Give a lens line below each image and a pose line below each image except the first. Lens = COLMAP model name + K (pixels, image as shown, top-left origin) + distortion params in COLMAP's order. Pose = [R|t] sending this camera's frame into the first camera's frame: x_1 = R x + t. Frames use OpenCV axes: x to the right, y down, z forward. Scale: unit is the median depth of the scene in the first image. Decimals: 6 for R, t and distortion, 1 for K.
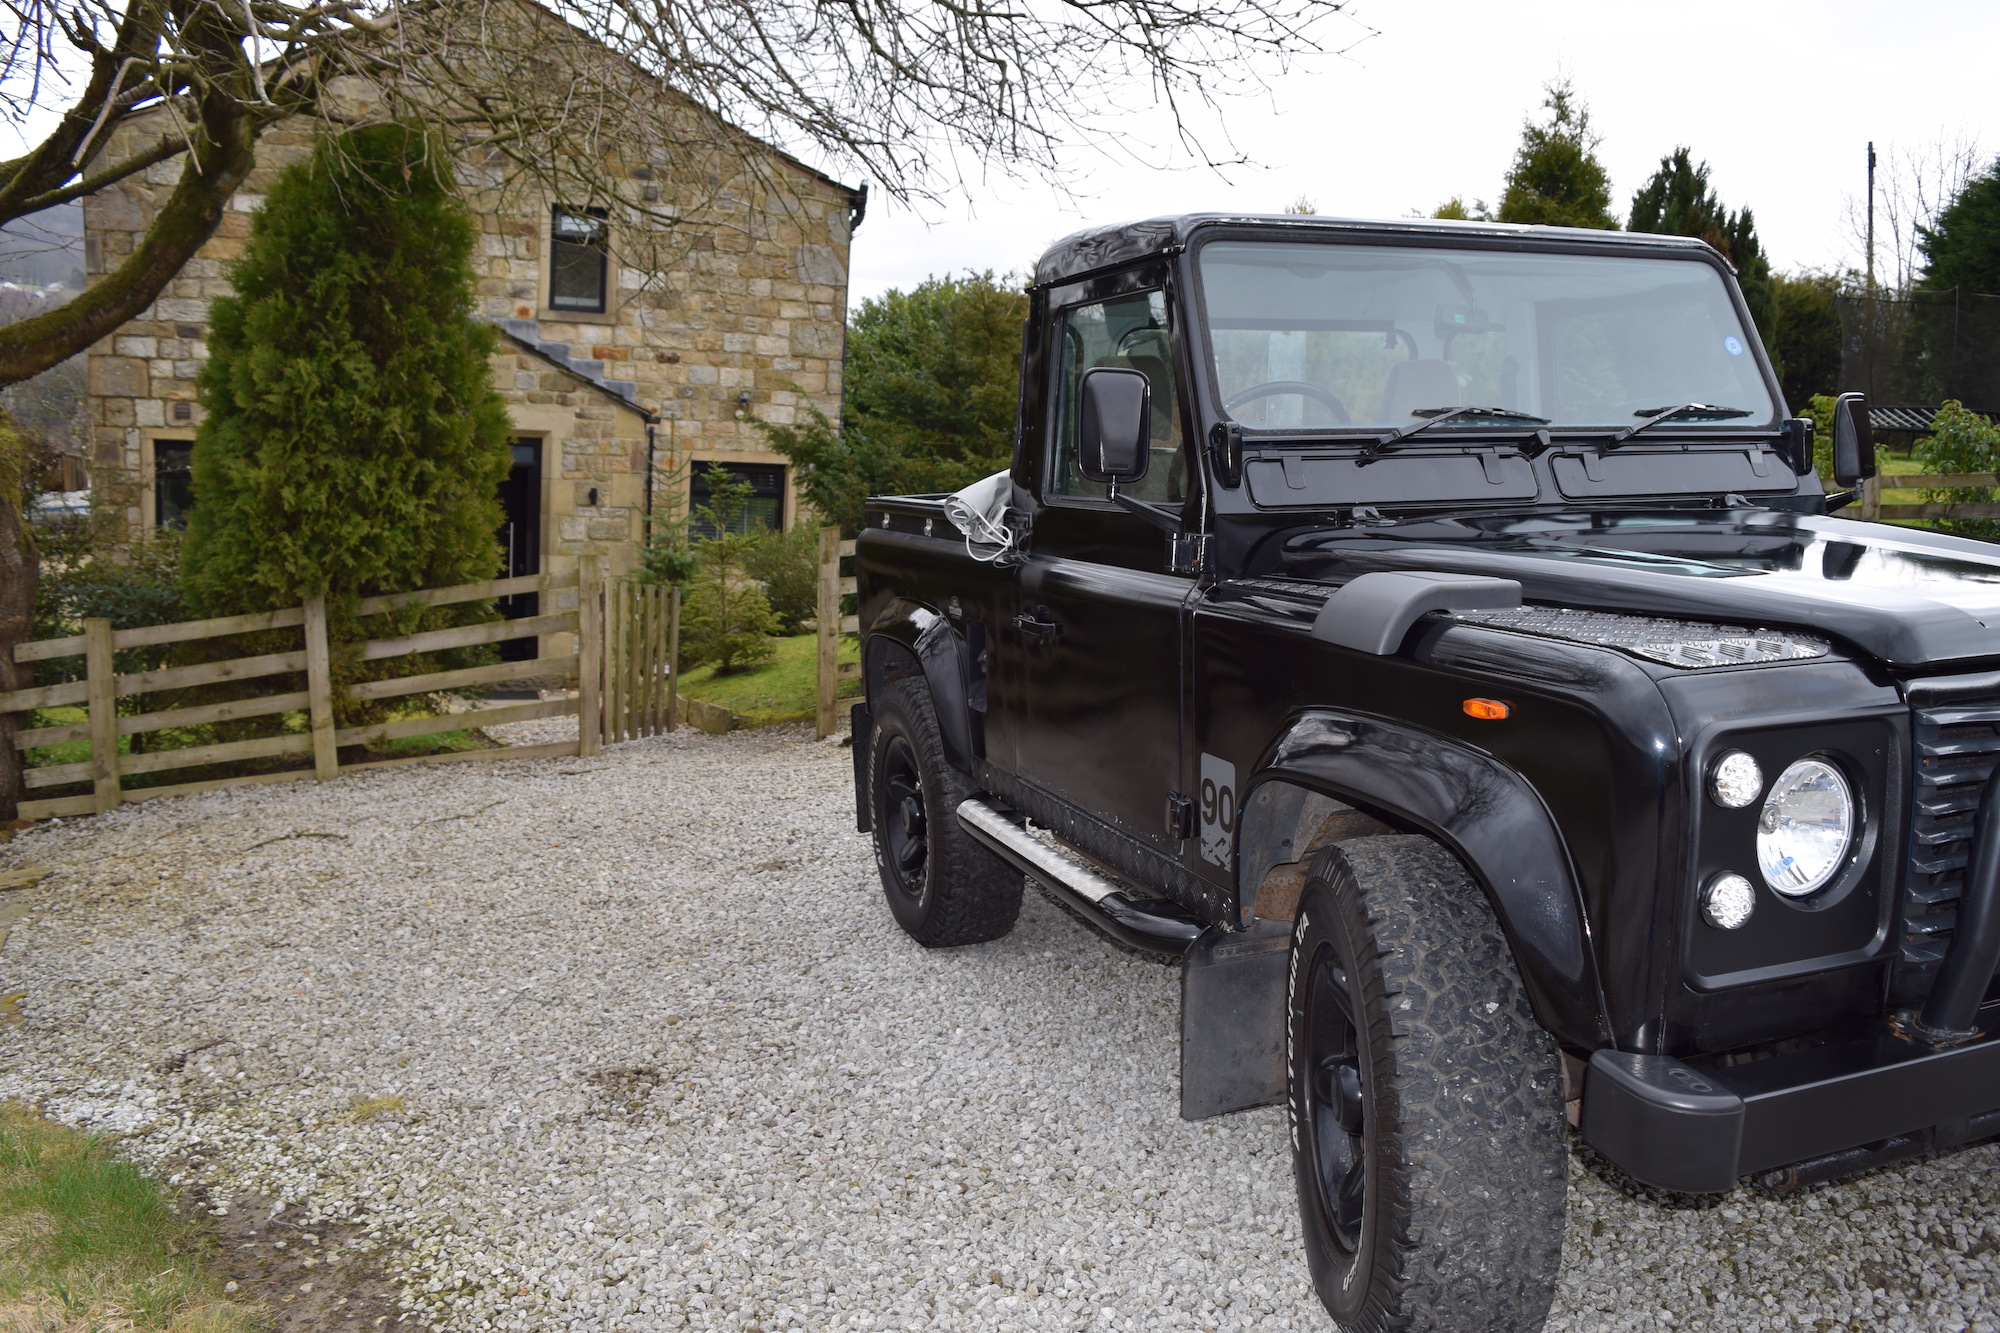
lens RADIAL K [[1556.4, 0, 1011.1], [0, 1556.4, 669.2], [0, 0, 1]] dist [-0.093531, 0.012941]
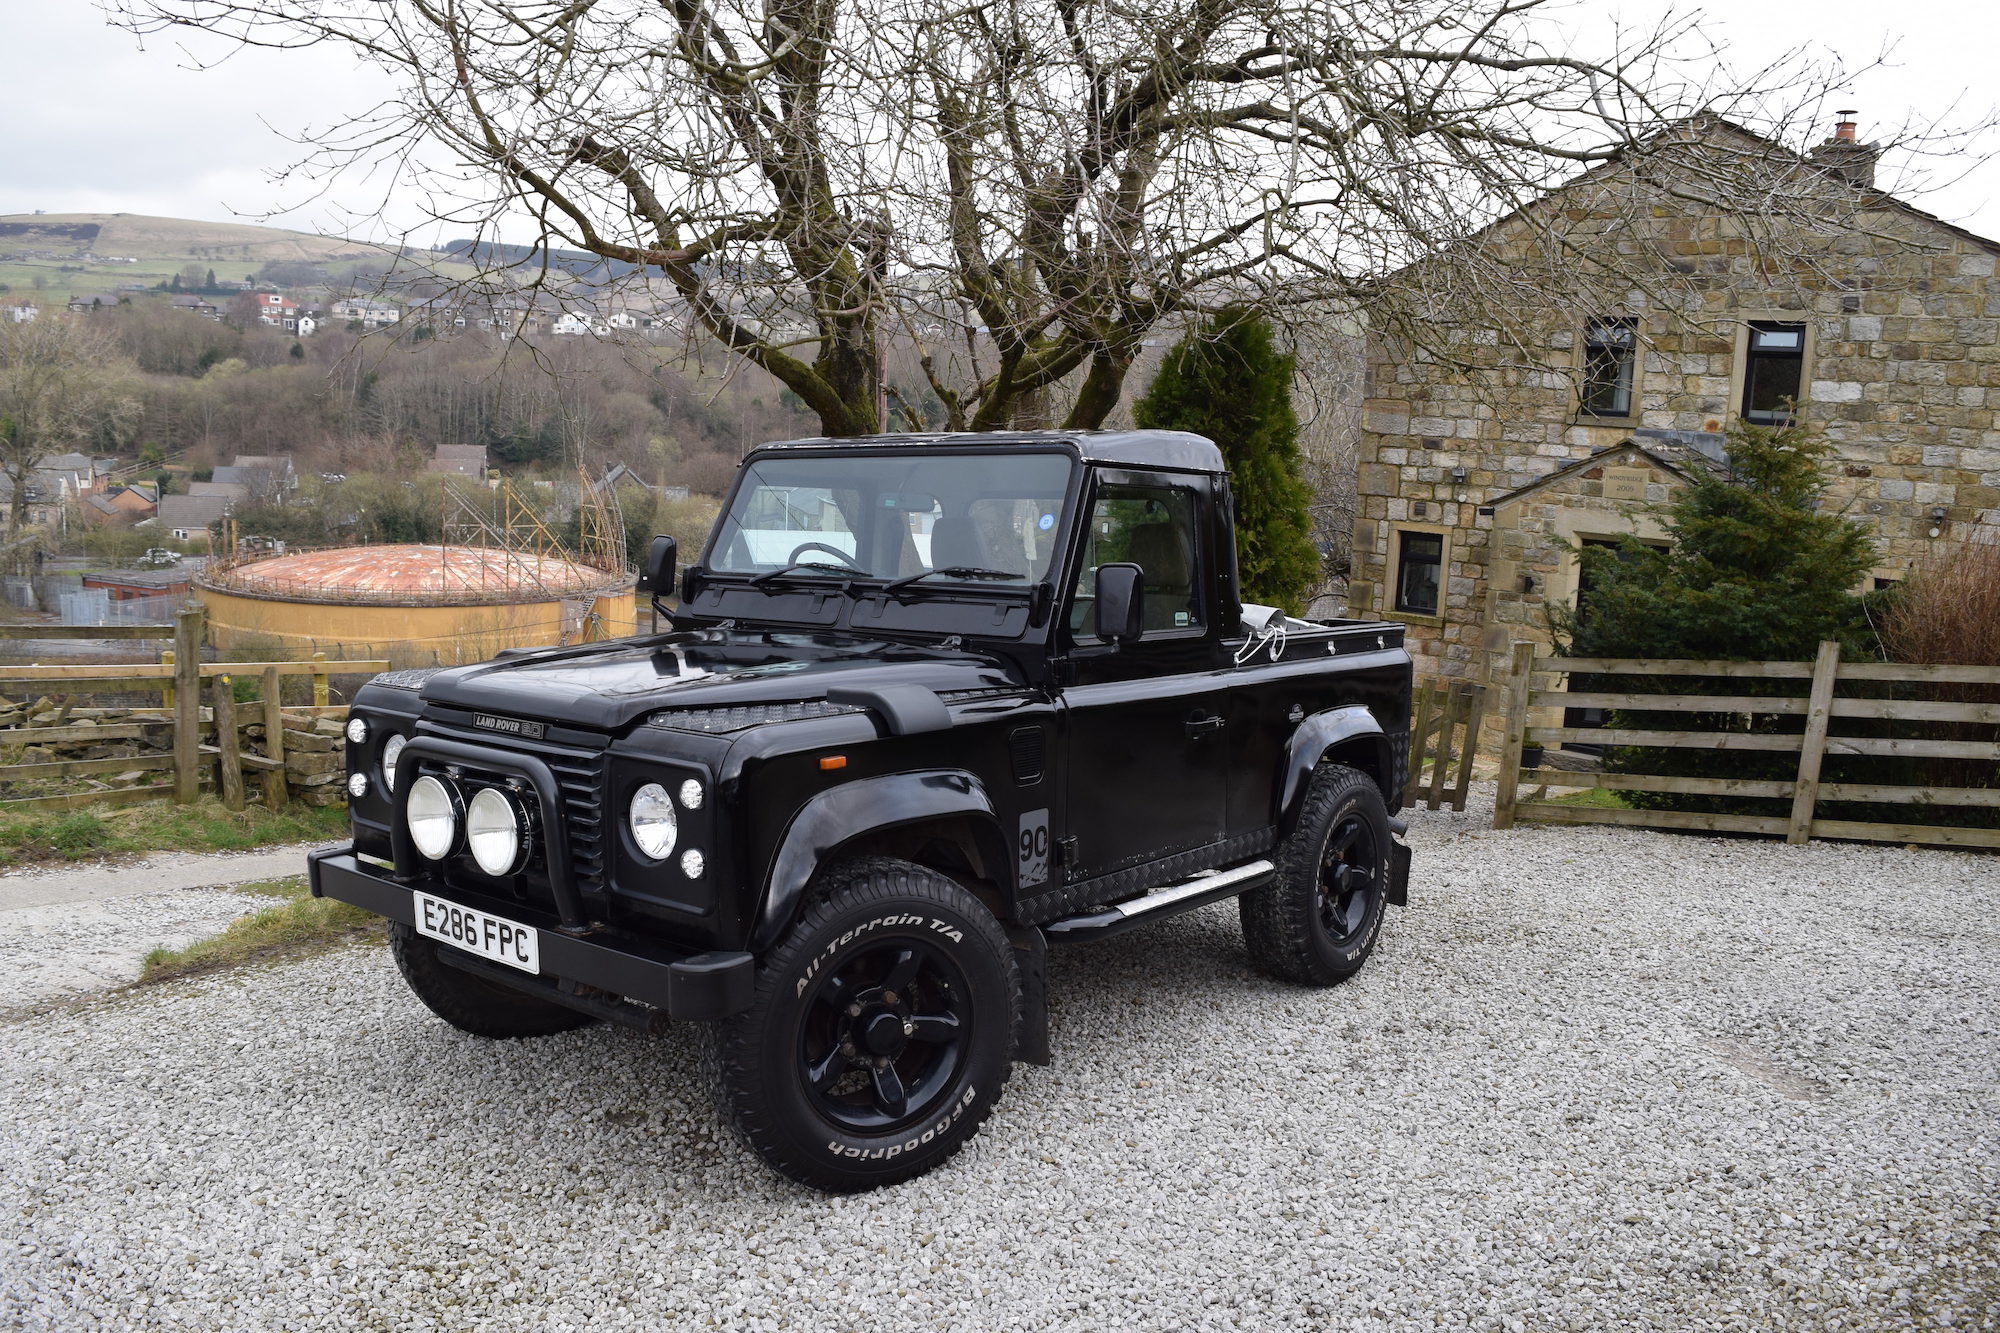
lens RADIAL K [[1556.4, 0, 1011.1], [0, 1556.4, 669.2], [0, 0, 1]] dist [-0.093531, 0.012941]
pose [[0.514813, 0.106993, -0.850600, 0.334520], [-0.153674, 0.987628, 0.031220, -0.028163], [0.843417, 0.114643, 0.524886, 0.072146]]
